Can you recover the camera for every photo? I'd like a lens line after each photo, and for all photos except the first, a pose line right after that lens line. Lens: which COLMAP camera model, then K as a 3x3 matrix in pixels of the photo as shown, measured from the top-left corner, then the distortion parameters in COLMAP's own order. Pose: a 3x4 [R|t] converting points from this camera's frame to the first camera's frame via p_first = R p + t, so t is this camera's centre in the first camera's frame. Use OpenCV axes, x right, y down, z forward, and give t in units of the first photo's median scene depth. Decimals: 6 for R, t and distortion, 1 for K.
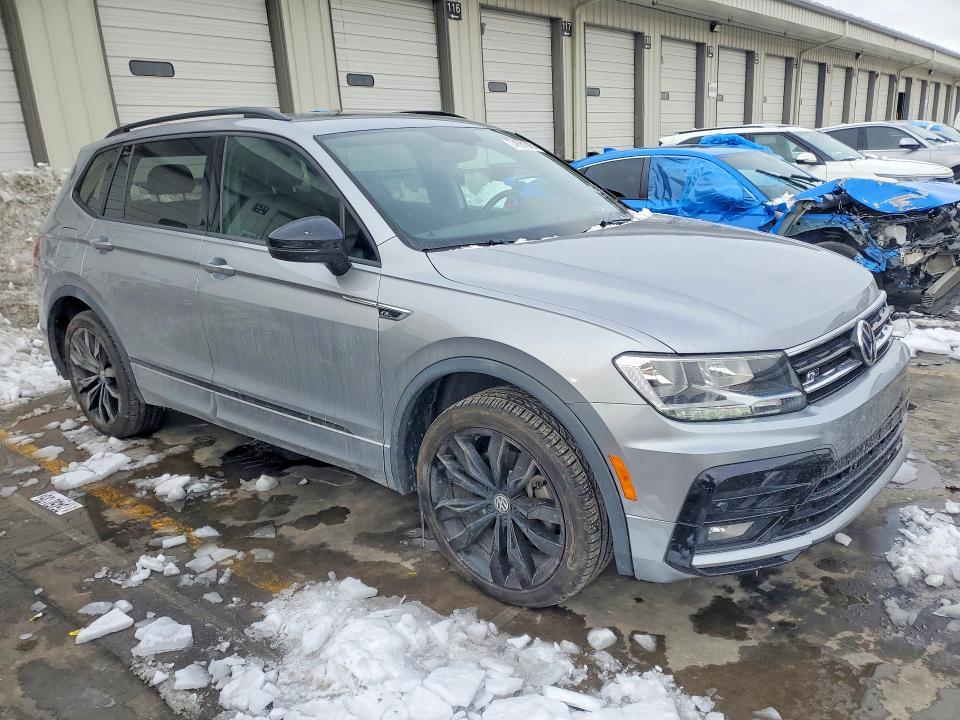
lens RADIAL K [[755.0, 0, 486.5], [0, 755.0, 359.0], [0, 0, 1]] dist [0.023813, -0.006015]
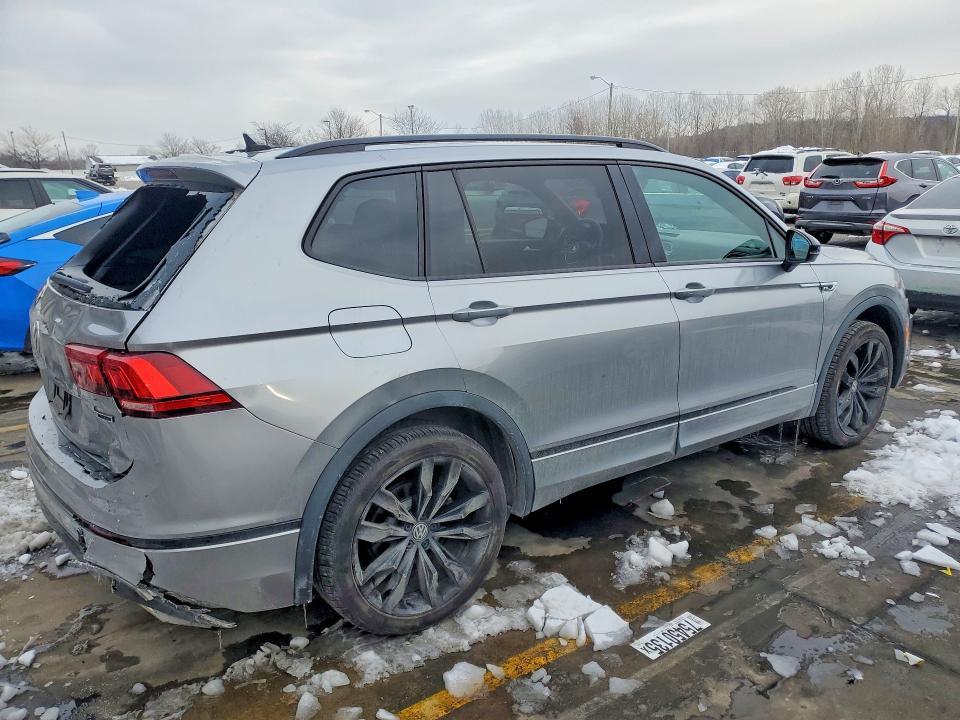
lens RADIAL K [[755.0, 0, 486.5], [0, 755.0, 359.0], [0, 0, 1]] dist [0.023813, -0.006015]
pose [[0.245129, -0.197154, 0.949232, -1.379721], [0.264185, 0.955635, 0.130261, -0.235604], [-0.932801, 0.218842, 0.286339, 0.977290]]
